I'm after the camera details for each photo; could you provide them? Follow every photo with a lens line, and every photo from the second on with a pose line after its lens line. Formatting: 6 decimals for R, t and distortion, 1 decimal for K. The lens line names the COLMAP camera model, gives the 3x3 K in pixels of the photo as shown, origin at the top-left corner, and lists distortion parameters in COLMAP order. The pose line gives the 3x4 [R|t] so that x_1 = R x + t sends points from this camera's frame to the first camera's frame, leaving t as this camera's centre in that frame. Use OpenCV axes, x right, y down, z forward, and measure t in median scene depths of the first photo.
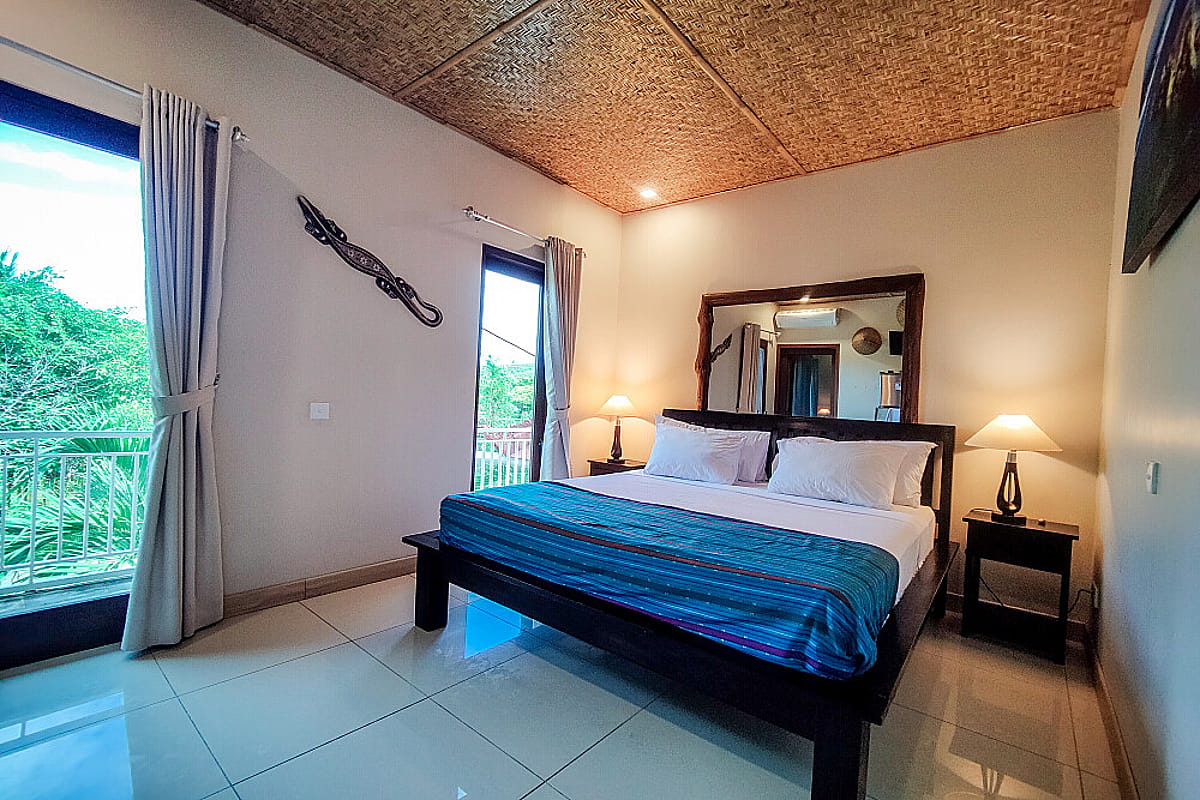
lens RADIAL K [[513.4, 0, 600.0], [0, 513.4, 400.0], [0, 0, 1]] dist [0.003378, -0.009667]
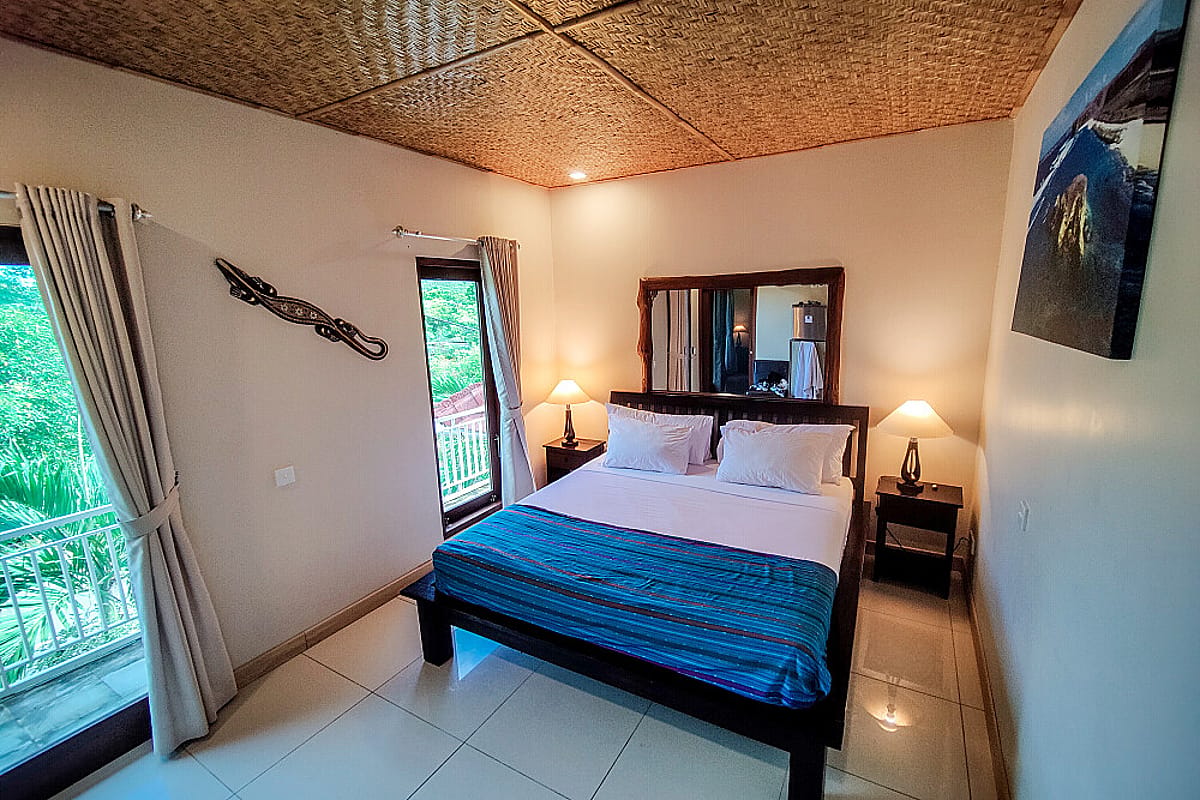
lens RADIAL K [[512.5, 0, 600.0], [0, 512.5, 400.0], [0, 0, 1]] dist [-0.000809, -0.010066]
pose [[0.983277, -0.113377, 0.142520, -0.071701], [0.084684, 0.977470, 0.193341, -0.248000], [-0.161229, -0.178038, 0.970725, -0.023228]]
